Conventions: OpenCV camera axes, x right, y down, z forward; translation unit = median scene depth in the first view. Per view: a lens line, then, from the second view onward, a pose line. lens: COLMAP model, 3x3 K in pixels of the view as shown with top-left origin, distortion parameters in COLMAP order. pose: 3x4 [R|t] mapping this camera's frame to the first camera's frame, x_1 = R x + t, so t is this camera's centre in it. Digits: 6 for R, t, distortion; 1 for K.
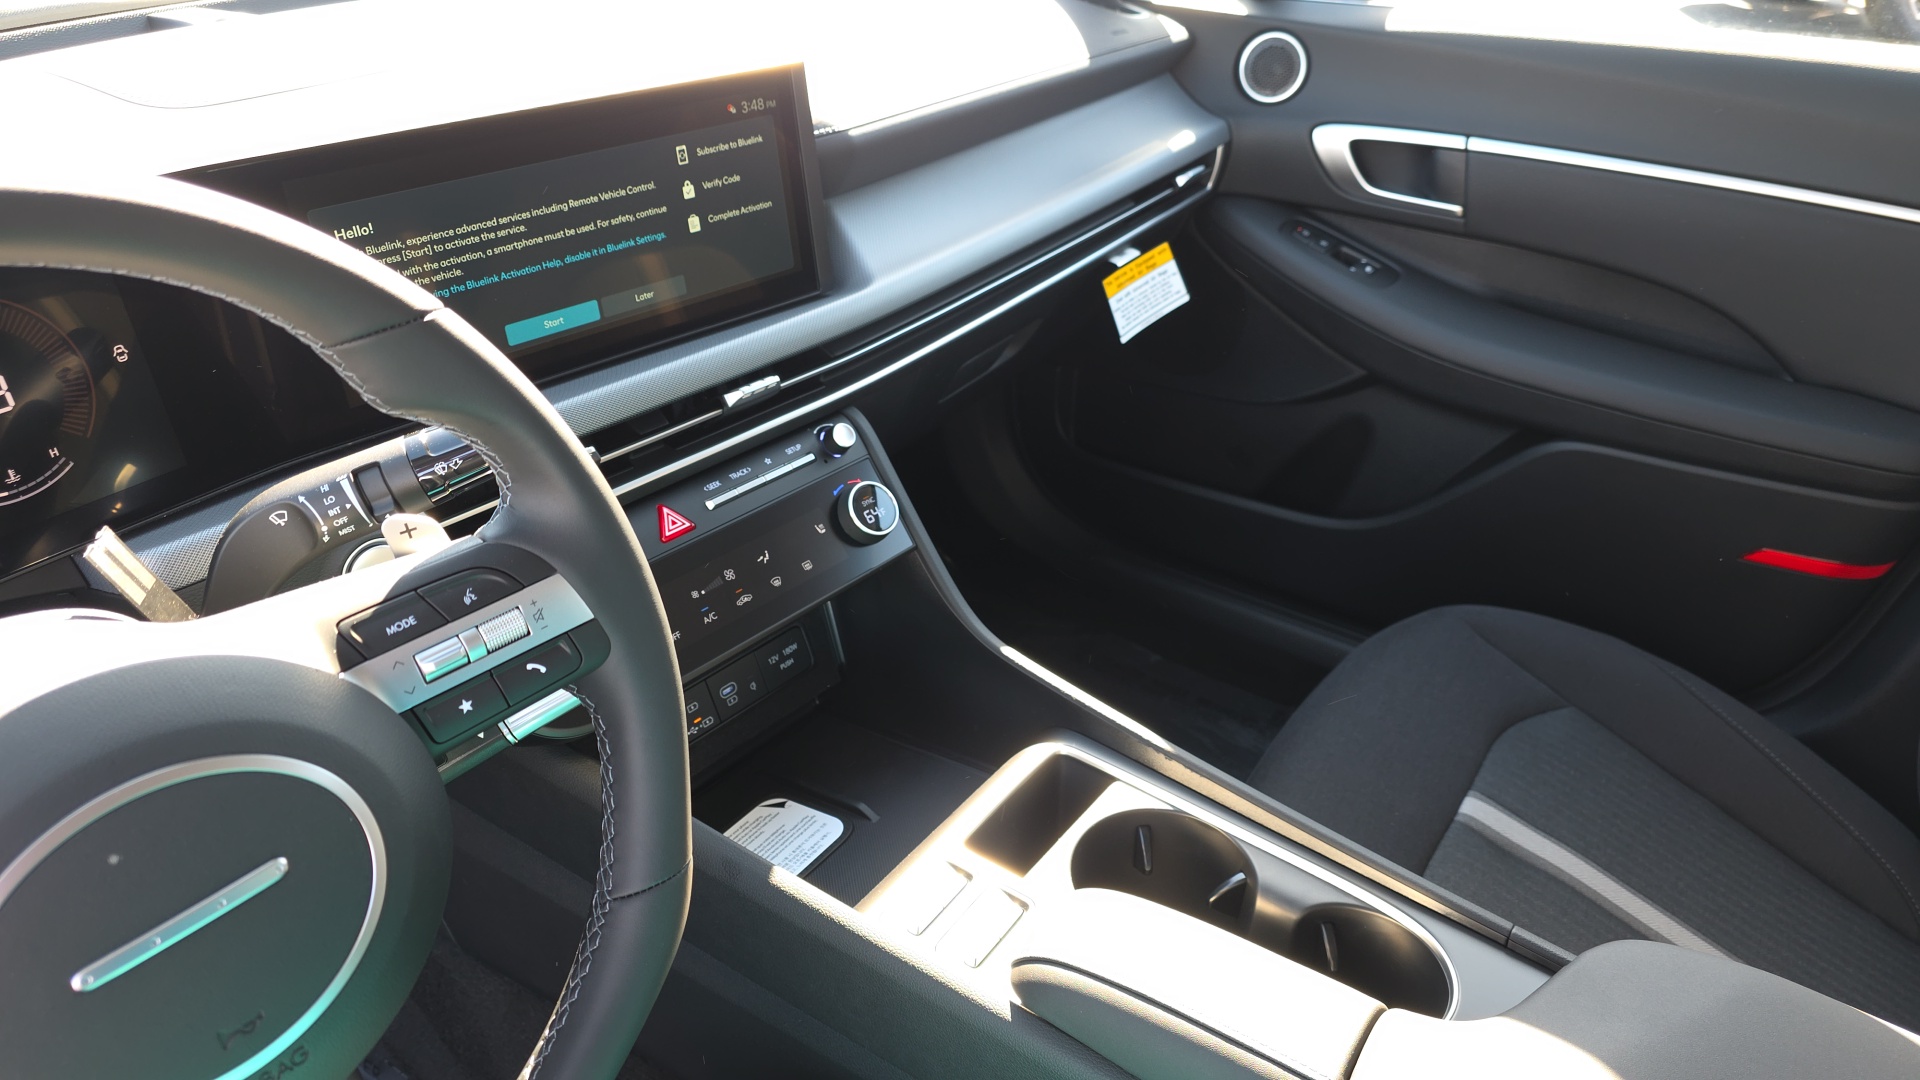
lens RADIAL K [[1281.4, 0, 960.0], [0, 1281.4, 540.0], [0, 0, 1]] dist [0.025652, -0.043666]
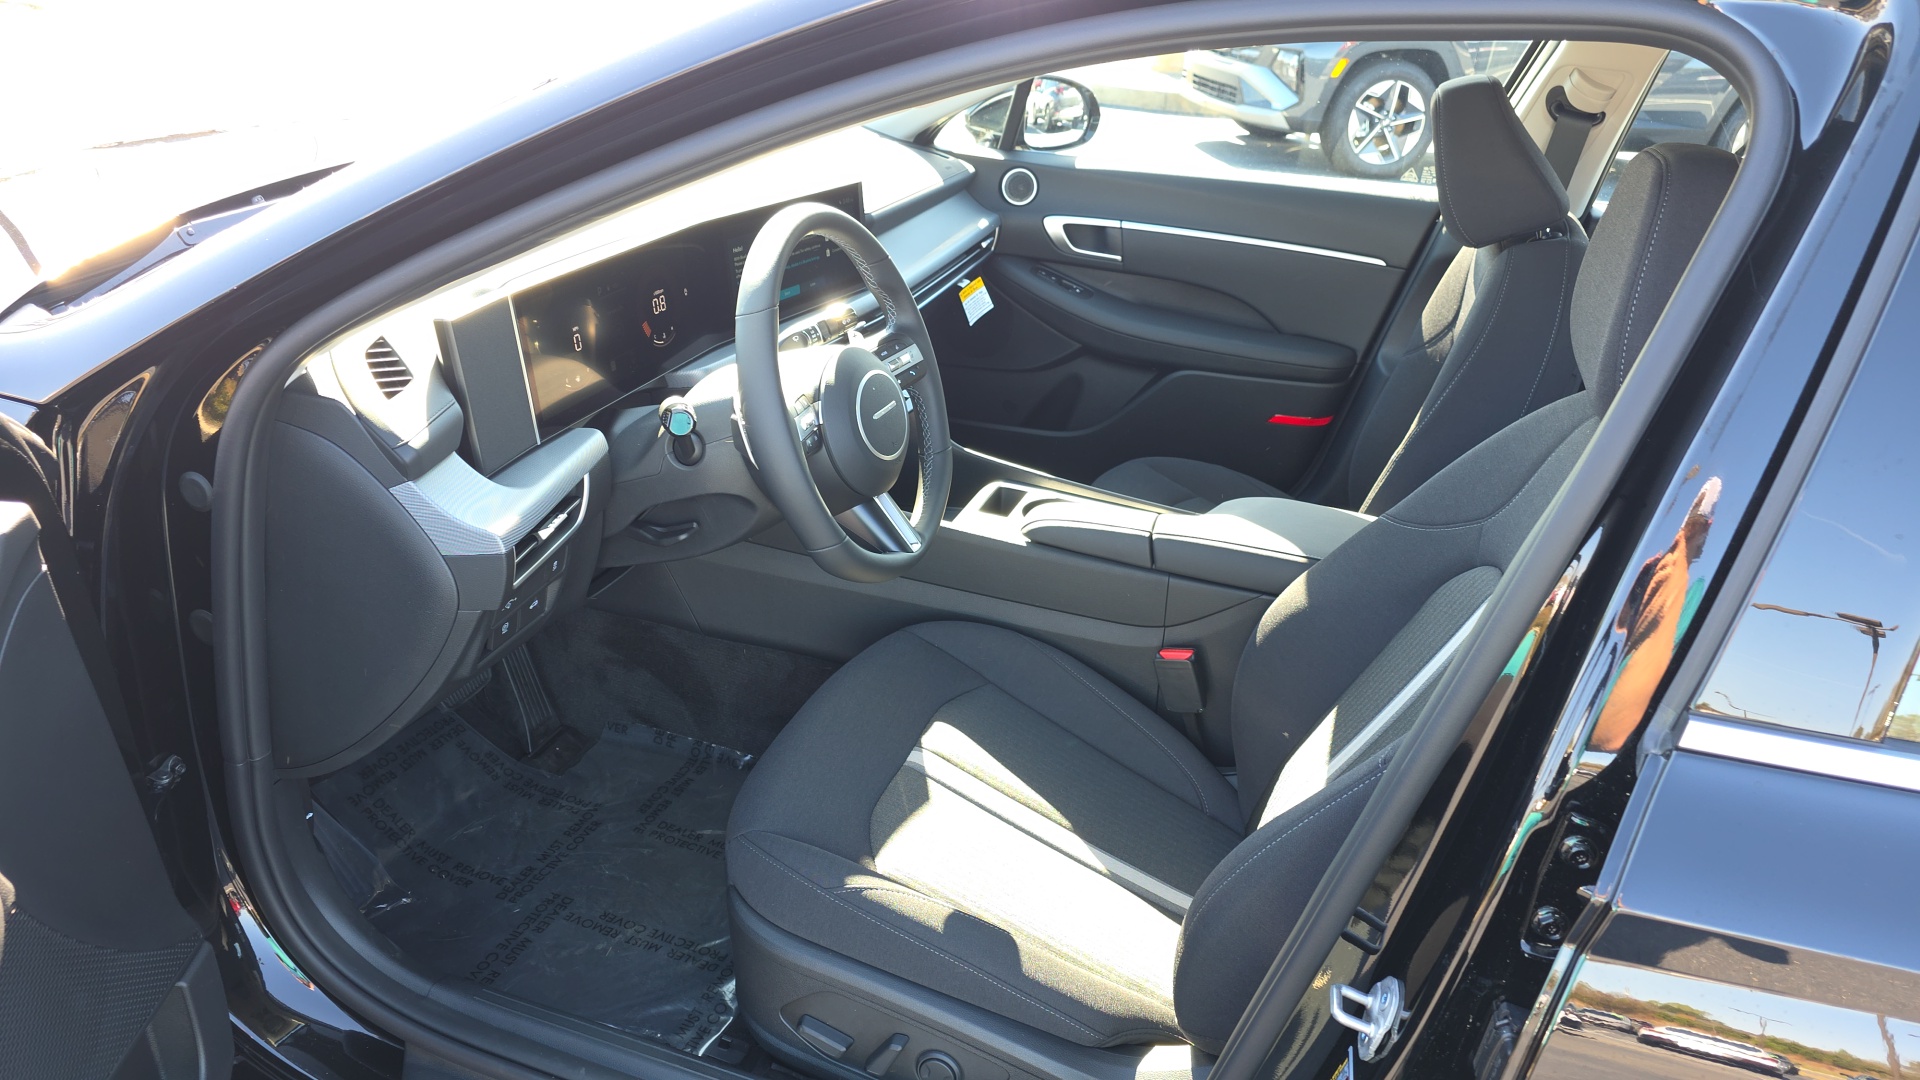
lens RADIAL K [[1305.6, 0, 937.3], [0, 1305.6, 555.2], [0, 0, 1]] dist [0.051286, -0.051952]
pose [[0.957669, -0.075561, 0.277777, -0.713709], [0.097300, 0.993110, -0.065309, 0.452195], [-0.270928, 0.089572, 0.958423, -1.216685]]
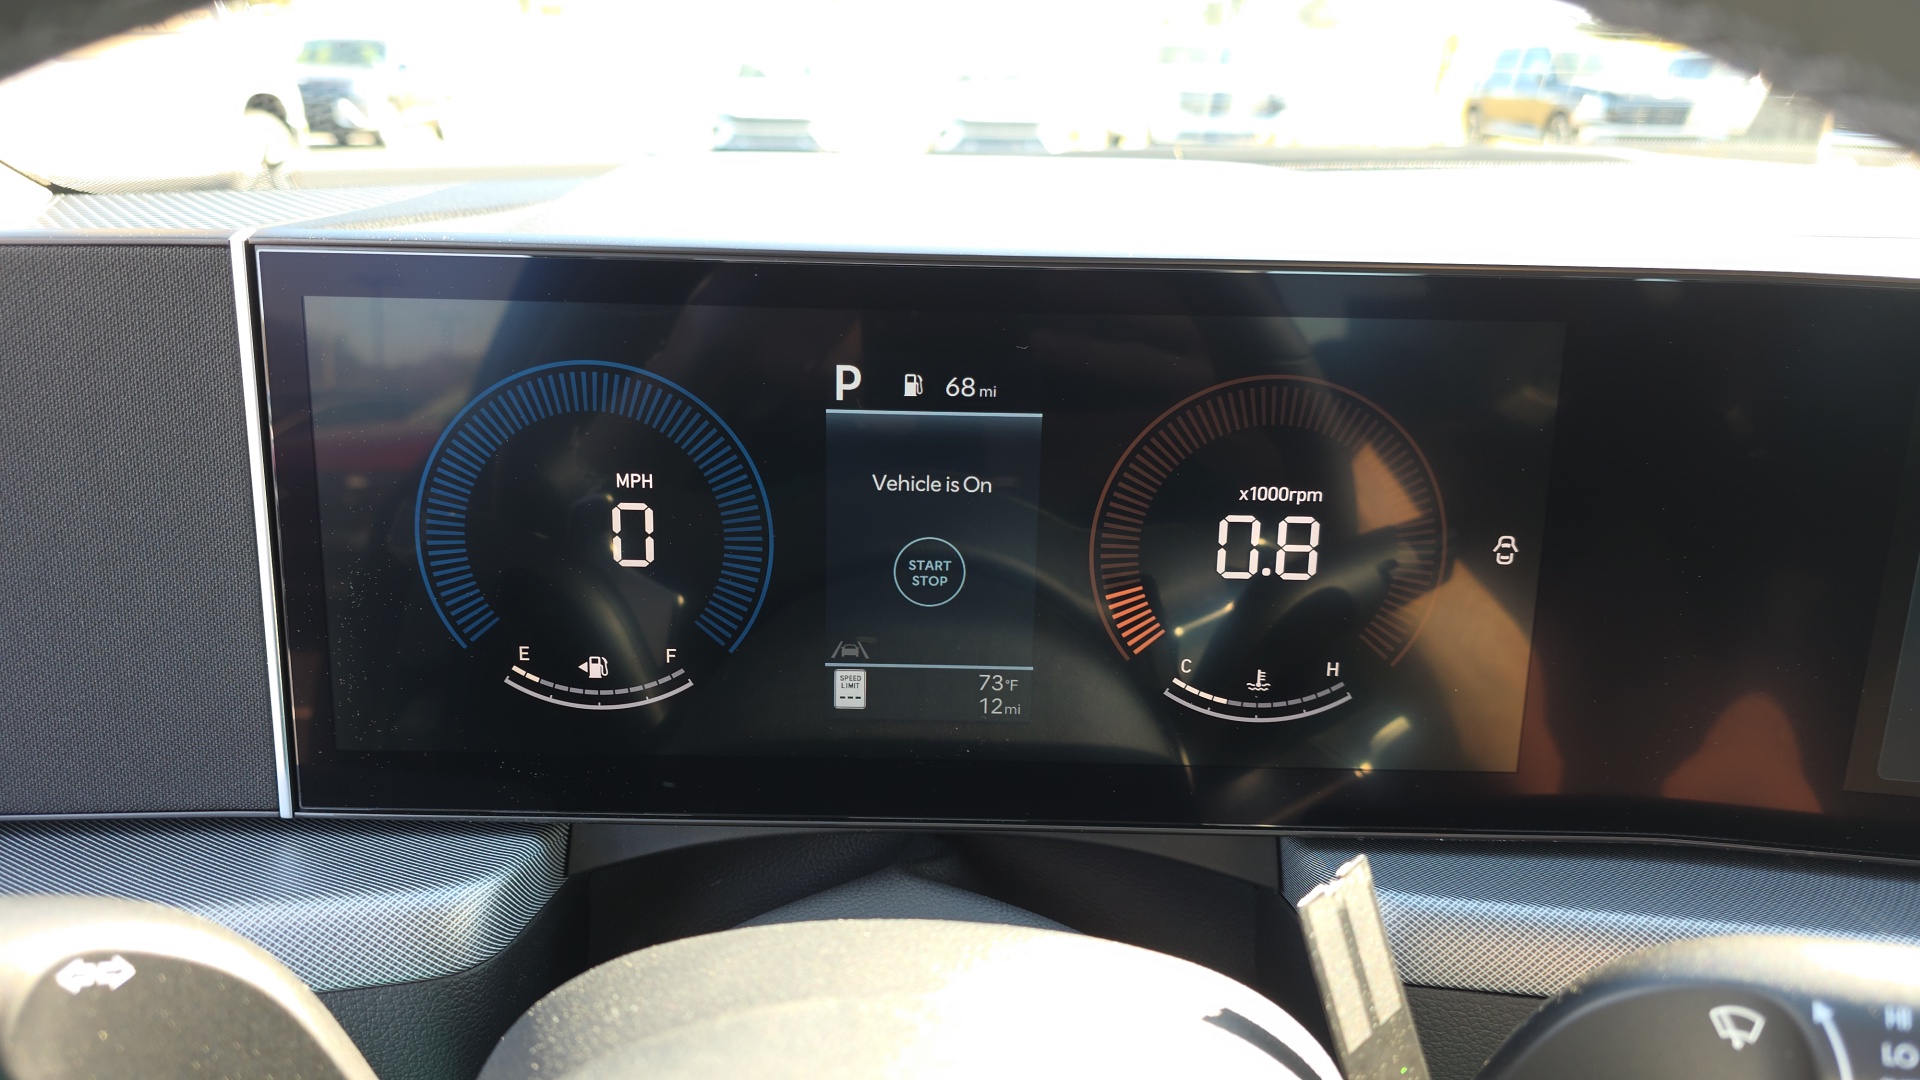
lens RADIAL K [[1376.7, 0, 960.0], [0, 1376.7, 540.0], [0, 0, 1]] dist [0.062519, -0.062313]
pose [[0.583202, 0.265455, -0.767730, -0.242595], [-0.440048, 0.897656, -0.023901, -0.022455], [0.682813, 0.351777, 0.640328, 0.331365]]
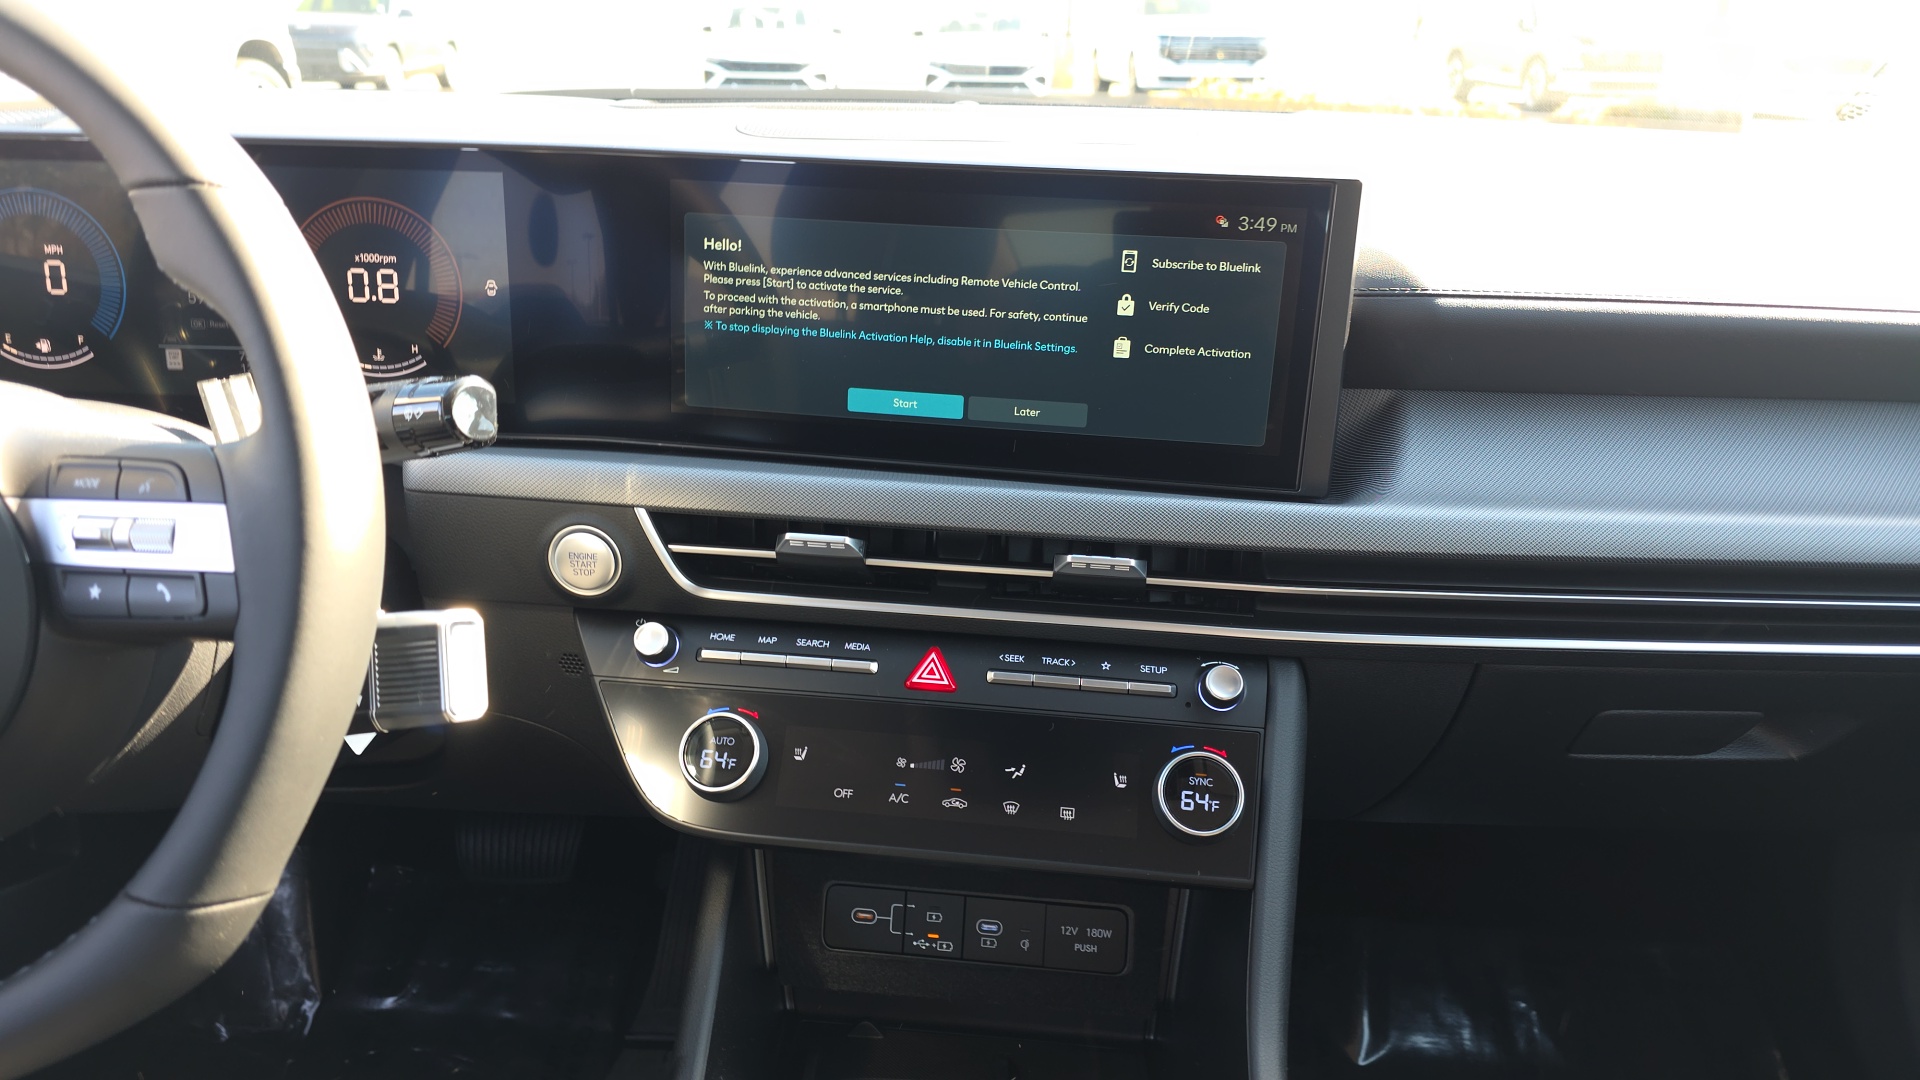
lens RADIAL K [[1316.9, 0, 923.4], [0, 1316.9, 529.2], [0, 0, 1]] dist [0.088563, -0.094078]
pose [[0.563943, 0.299659, -0.769528, 0.382938], [-0.444179, 0.895636, 0.023254, -0.111126], [0.696185, 0.328694, 0.638190, 0.432691]]
